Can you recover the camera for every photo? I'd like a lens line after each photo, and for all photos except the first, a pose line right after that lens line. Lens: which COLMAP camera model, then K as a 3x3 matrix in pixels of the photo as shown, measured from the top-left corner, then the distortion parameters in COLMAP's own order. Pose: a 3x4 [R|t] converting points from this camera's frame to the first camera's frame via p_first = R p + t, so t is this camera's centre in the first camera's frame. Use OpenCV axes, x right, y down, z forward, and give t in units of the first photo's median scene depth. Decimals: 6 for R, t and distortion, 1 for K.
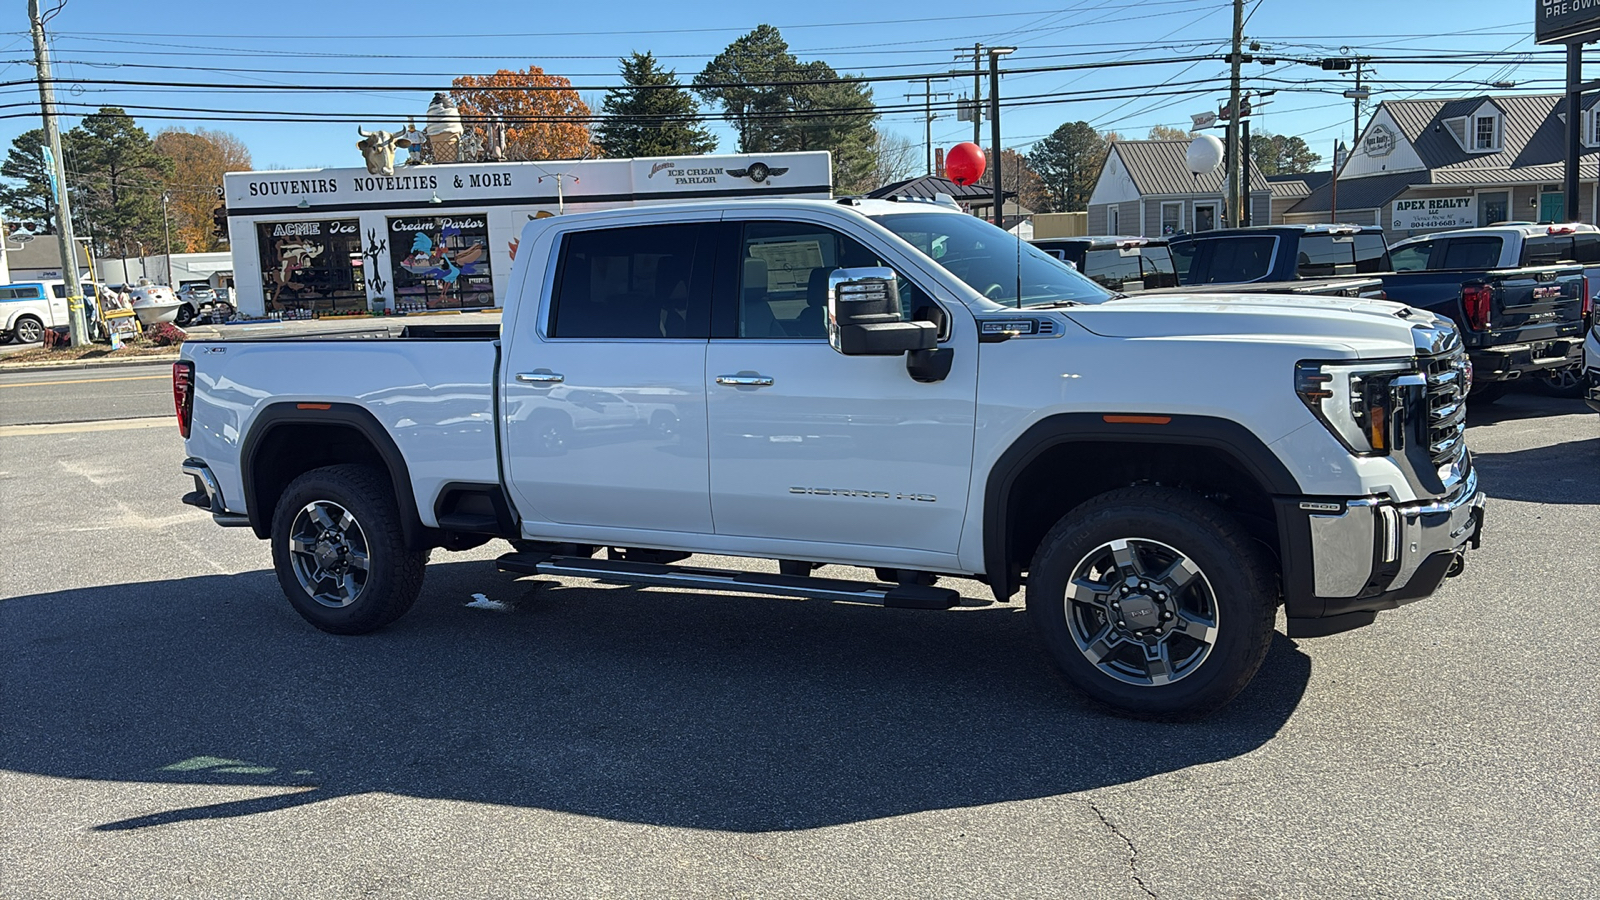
lens RADIAL K [[1410.2, 0, 800.0], [0, 1410.2, 450.0], [0, 0, 1]] dist [0.052052, -0.045310]
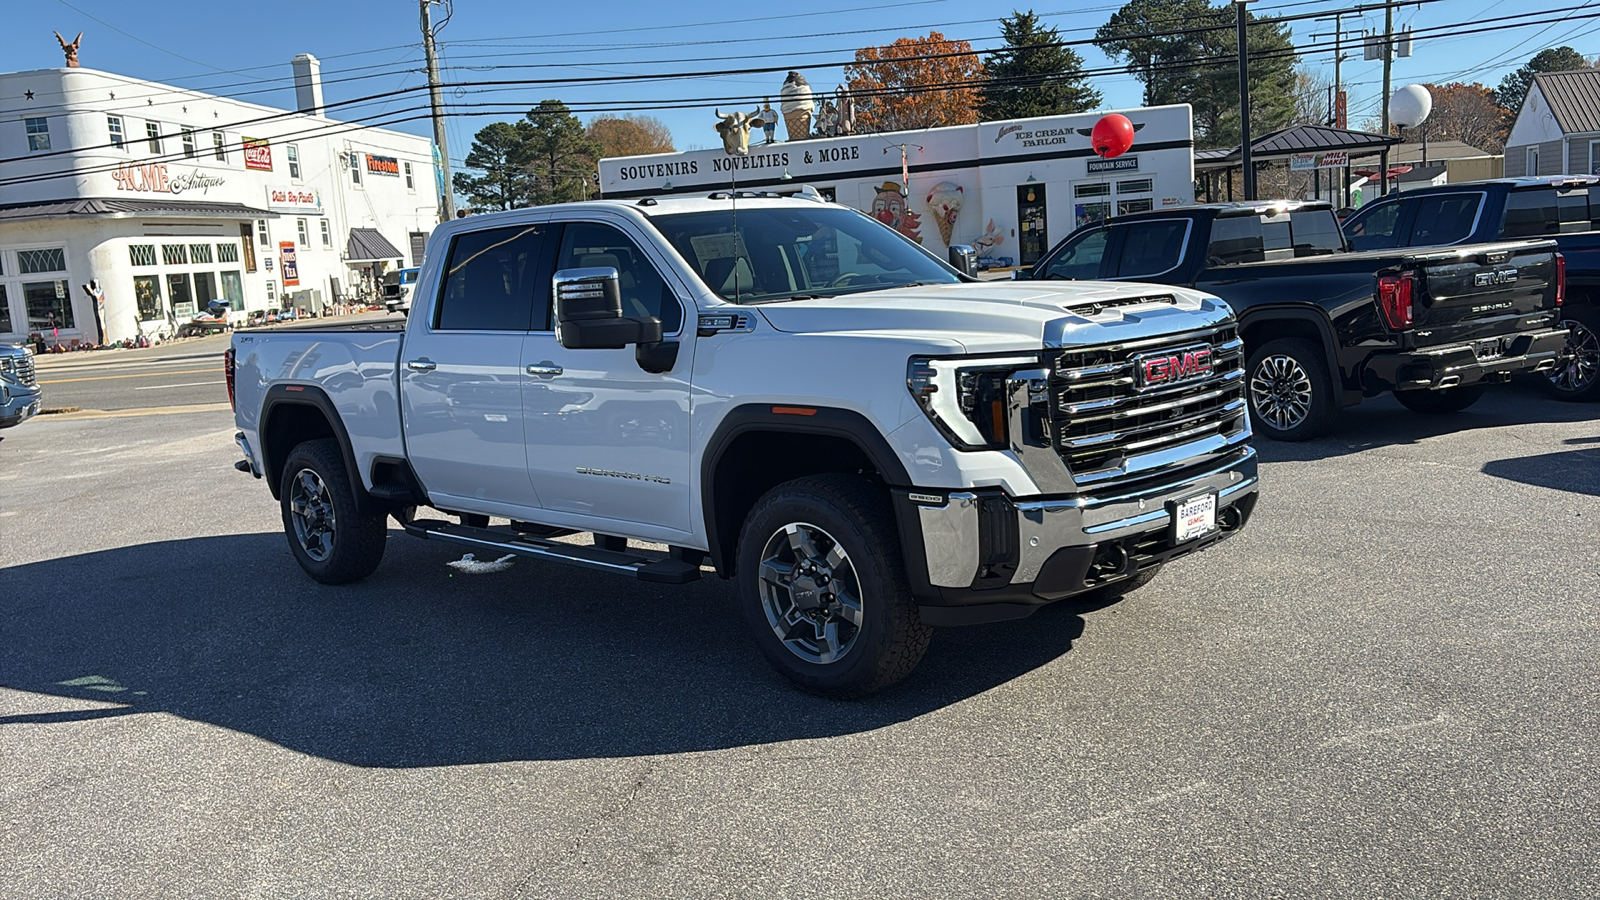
lens RADIAL K [[1423.8, 0, 800.0], [0, 1423.8, 450.0], [0, 0, 1]] dist [0.092890, -0.153550]
pose [[0.954142, 0.016599, -0.298893, 0.070081], [-0.009404, 0.999631, 0.025494, -0.002428], [0.299206, -0.021514, 0.953946, -0.001235]]
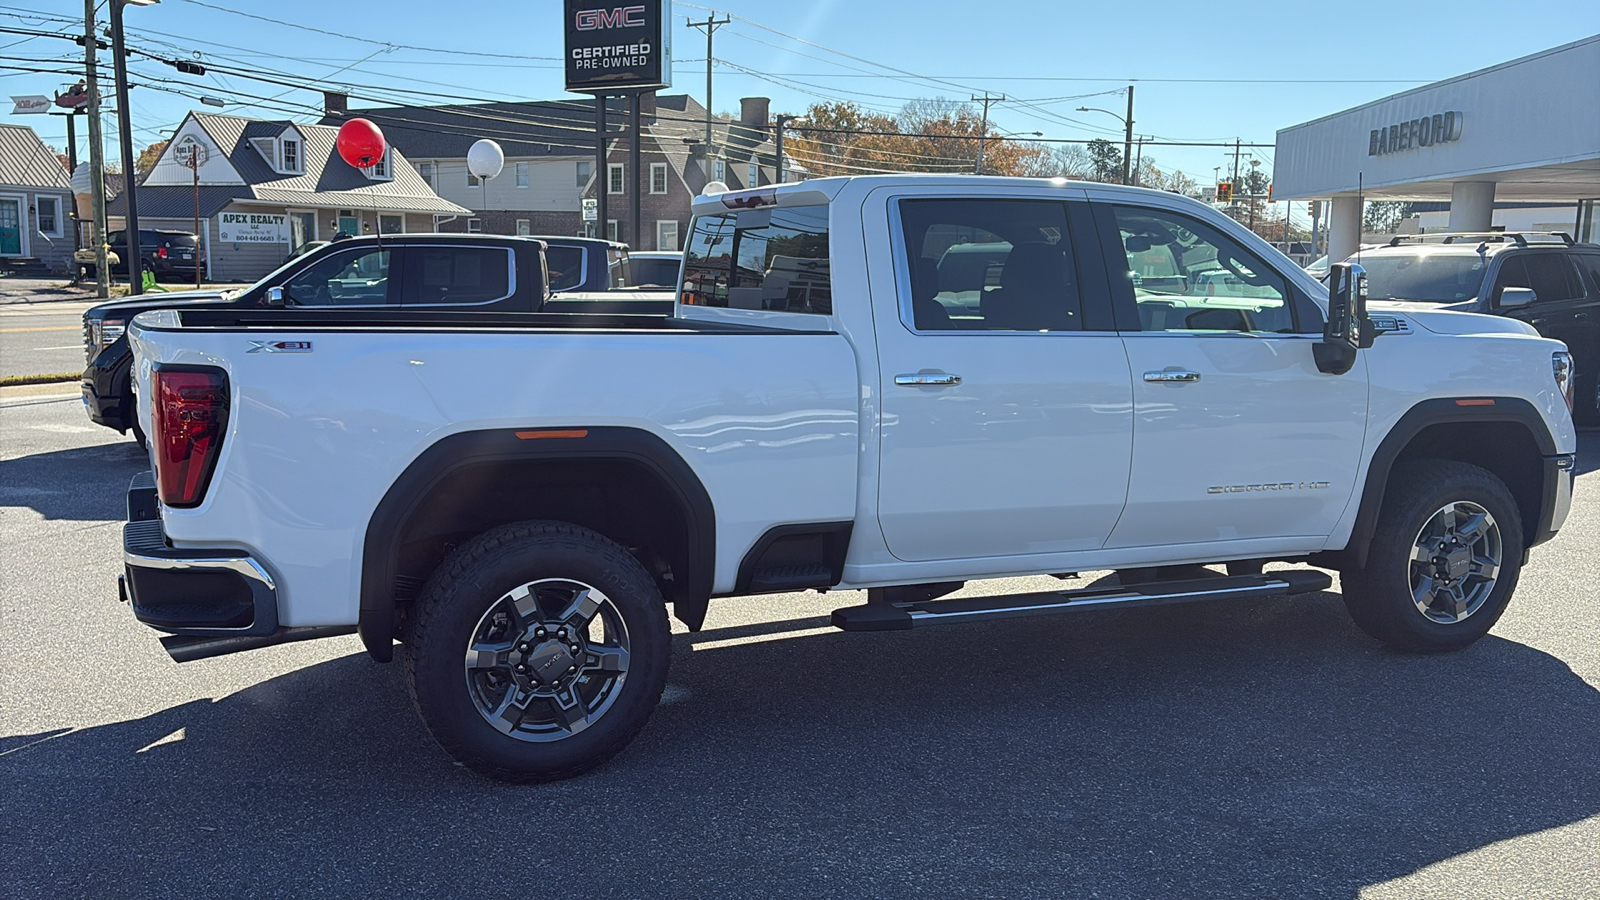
lens RADIAL K [[1355.2, 0, 770.7], [0, 1355.2, 507.1], [0, 0, 1]] dist [0.039603, -0.002804]
pose [[0.628513, -0.086959, 0.772923, -0.130389], [0.058947, 0.996198, 0.064145, -0.005308], [-0.775562, 0.005245, 0.631249, 0.091675]]
